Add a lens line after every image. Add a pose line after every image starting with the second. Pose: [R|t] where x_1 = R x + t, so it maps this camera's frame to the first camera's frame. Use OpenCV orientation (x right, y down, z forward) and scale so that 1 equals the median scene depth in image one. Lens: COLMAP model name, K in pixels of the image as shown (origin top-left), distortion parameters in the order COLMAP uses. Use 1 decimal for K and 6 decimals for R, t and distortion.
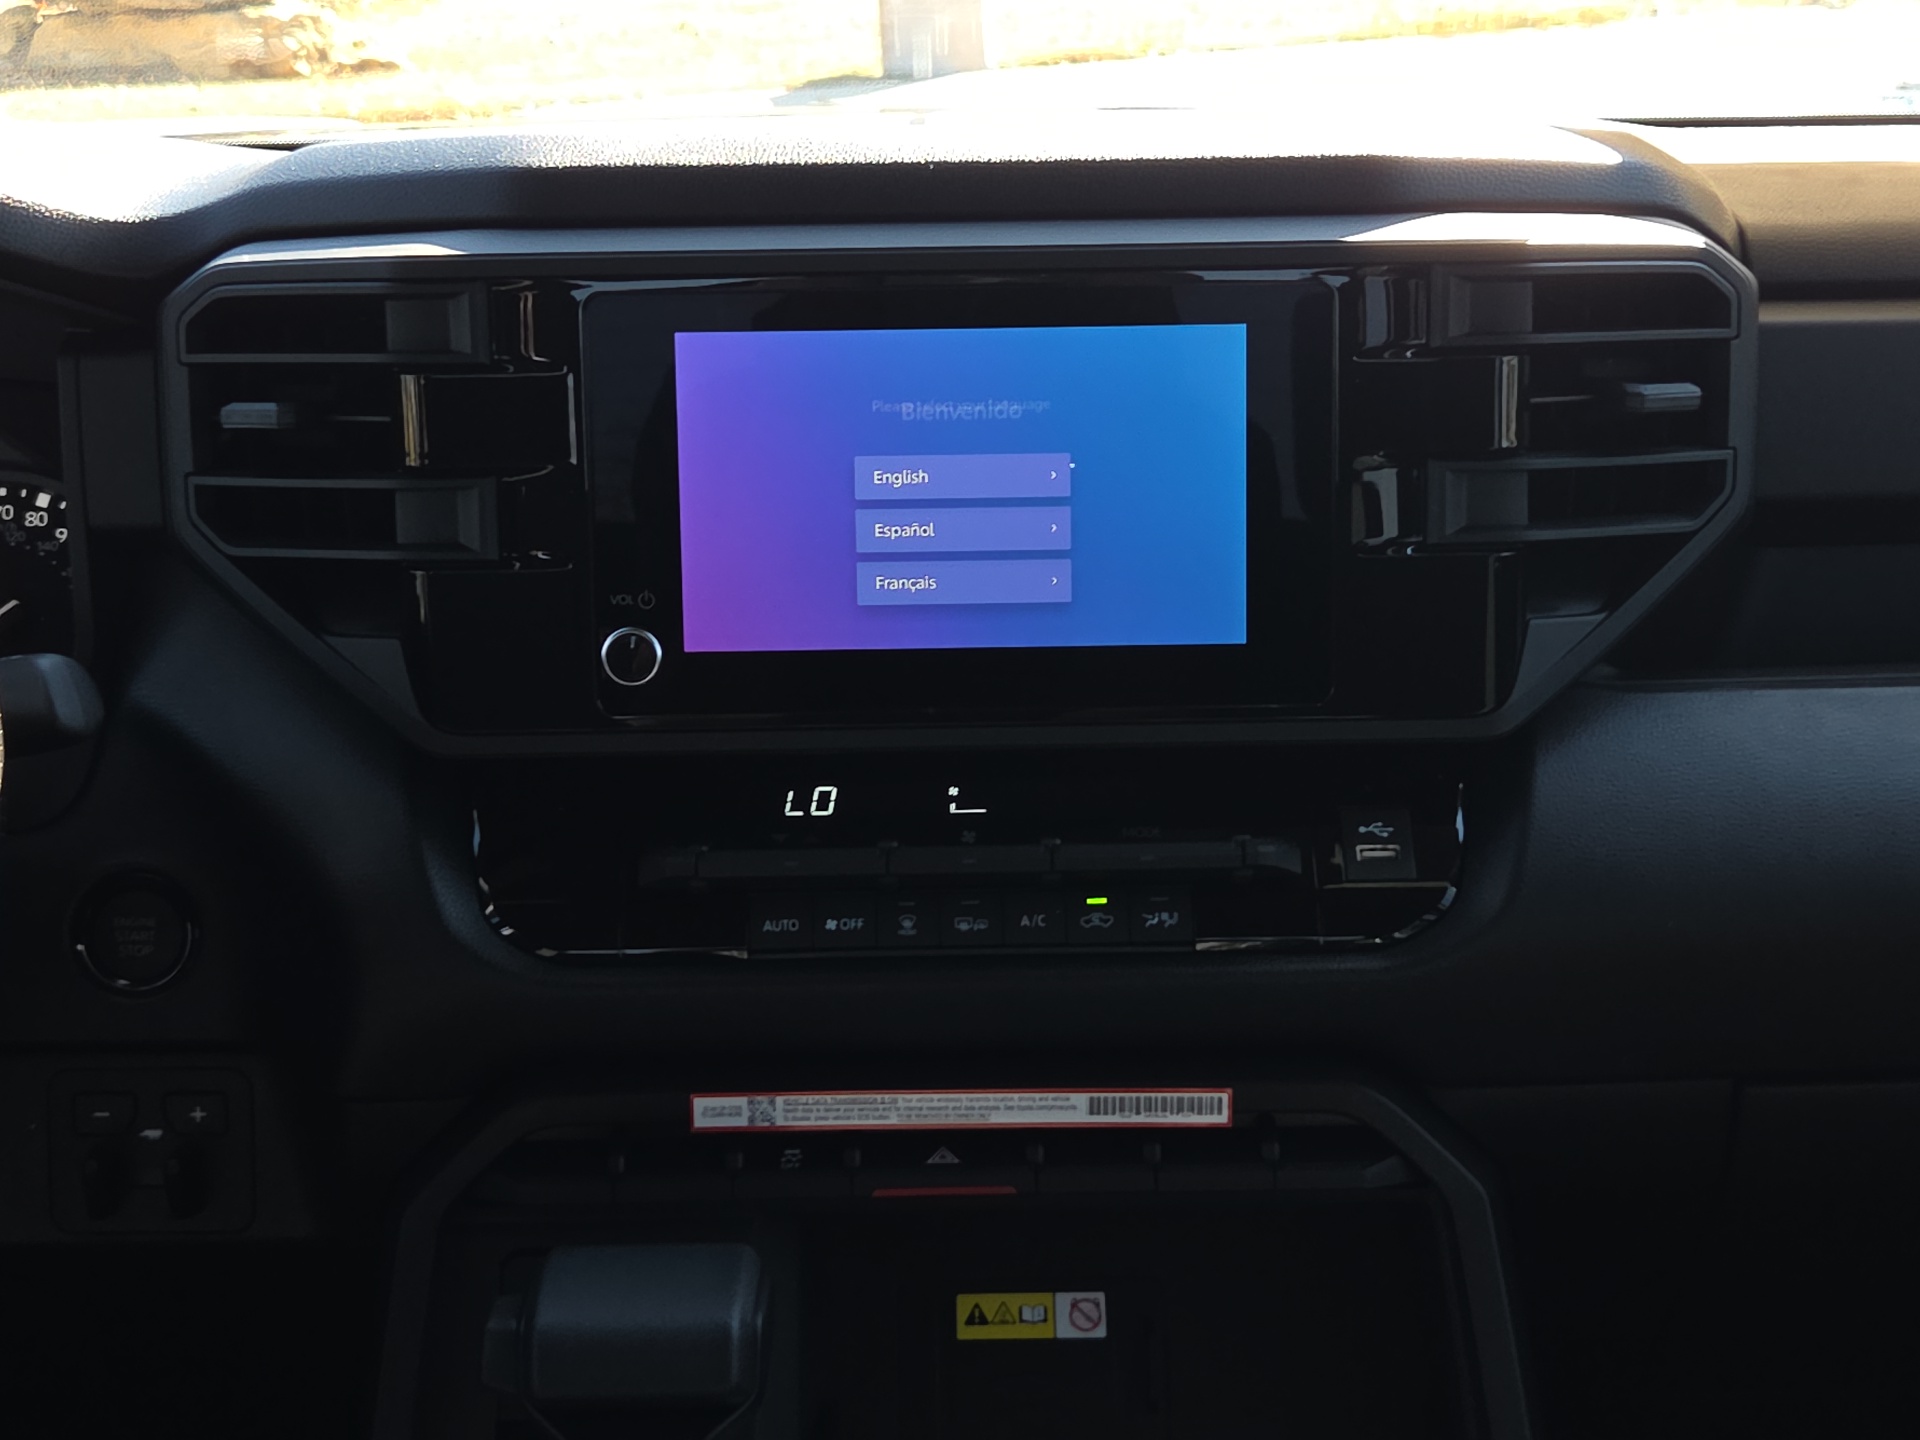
lens RADIAL K [[2930.3, 0, 953.5], [0, 2930.3, 703.8], [0, 0, 1]] dist [0.100623, -0.202744]
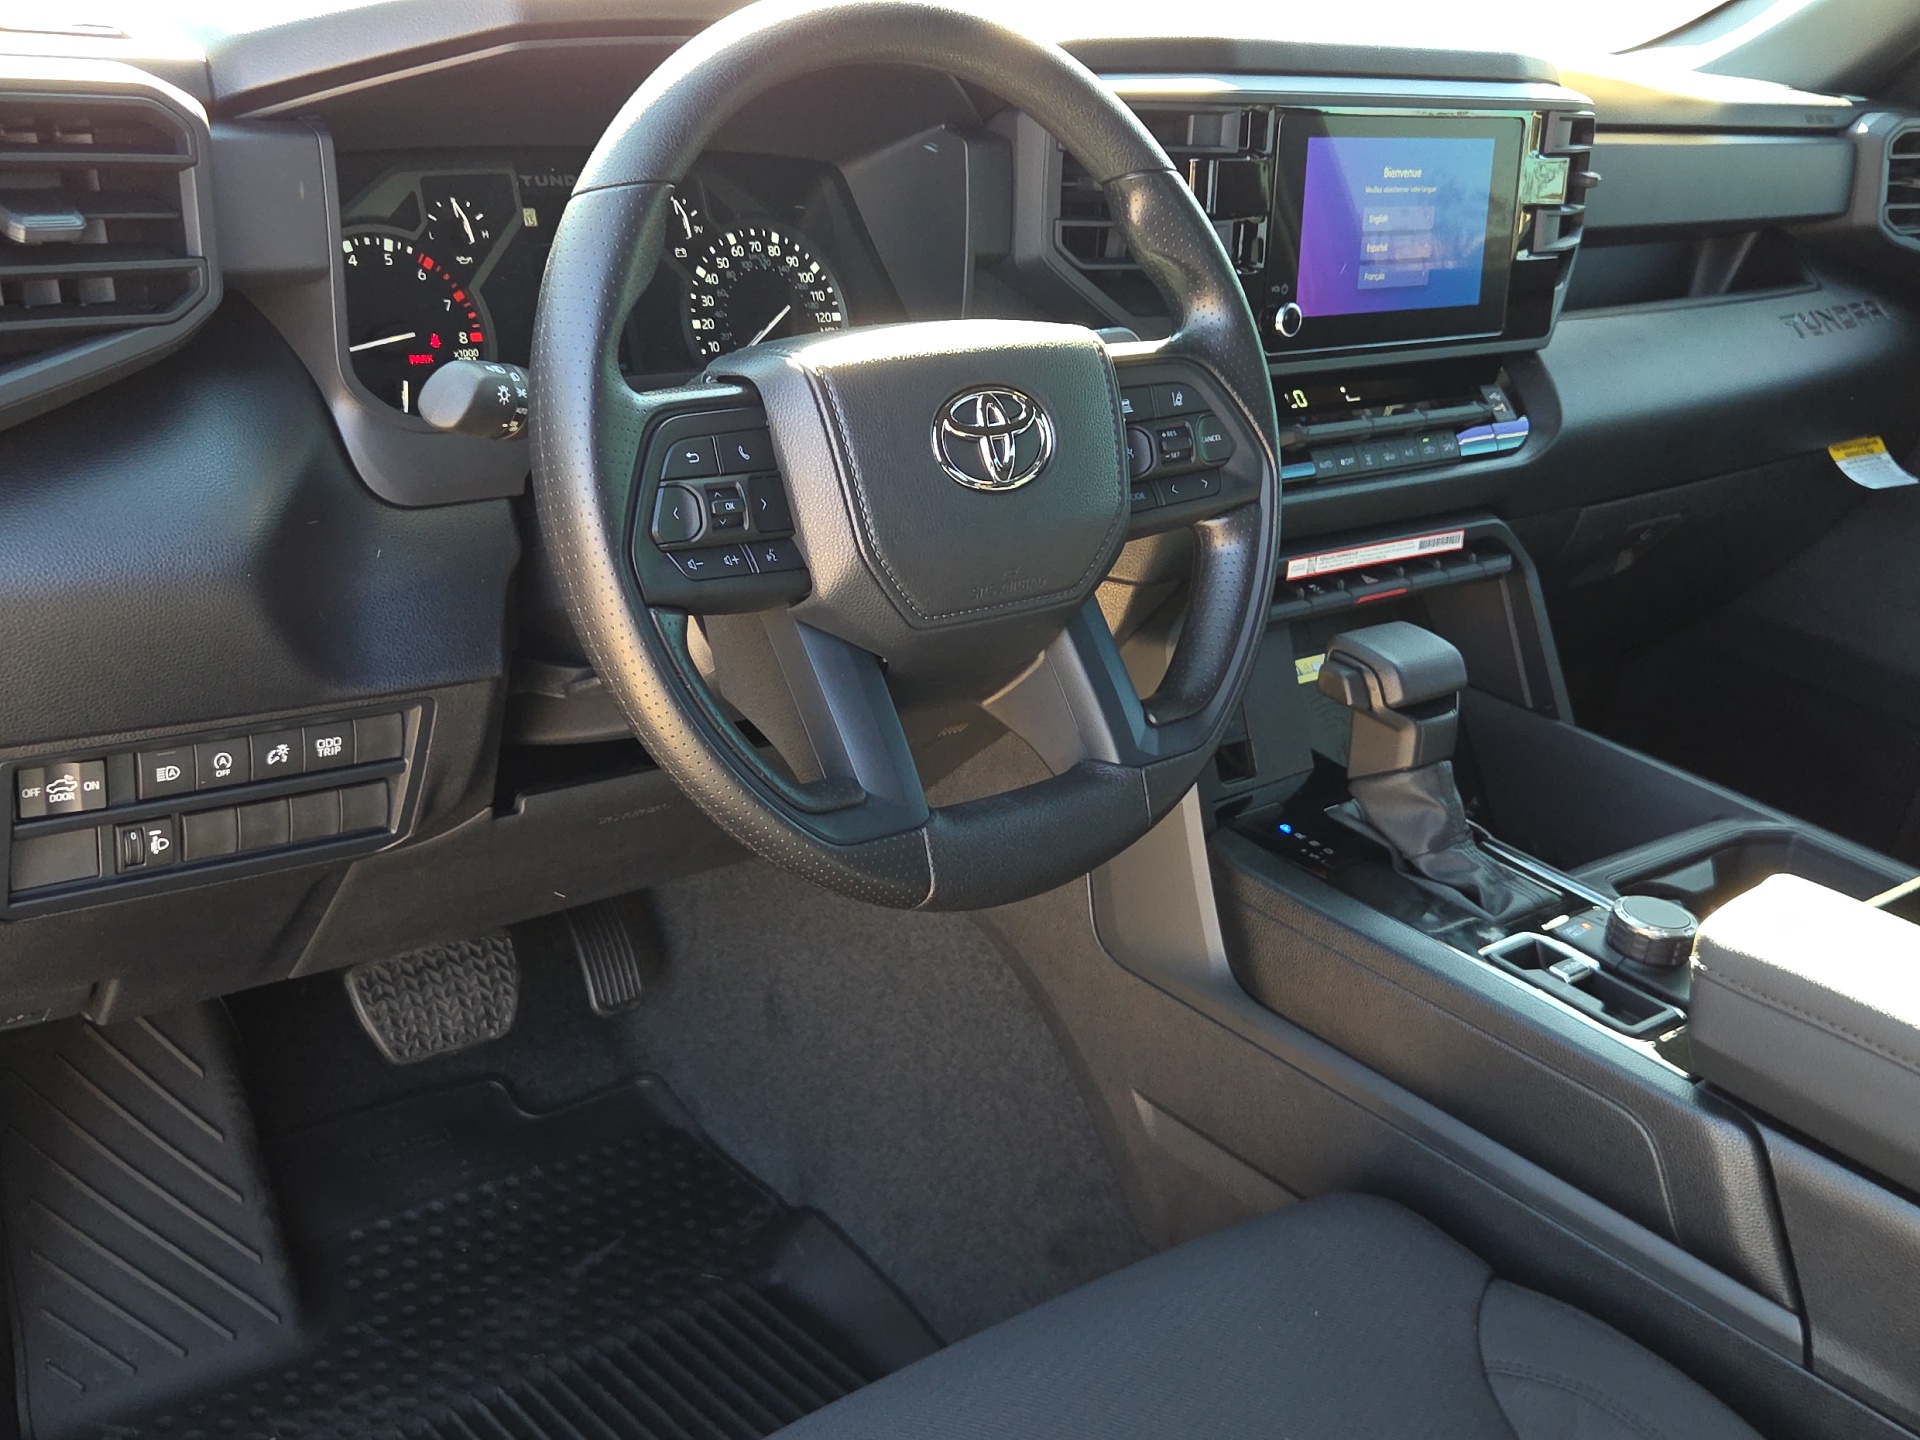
lens RADIAL K [[2088.0, 0, 950.5], [0, 2088.0, 715.8], [0, 0, 1]] dist [0.026923, 0.003930]
pose [[0.758627, -0.150541, 0.633895, -1.108975], [0.053798, 0.984091, 0.169325, -0.005554], [-0.649300, -0.094352, 0.754657, 0.130821]]
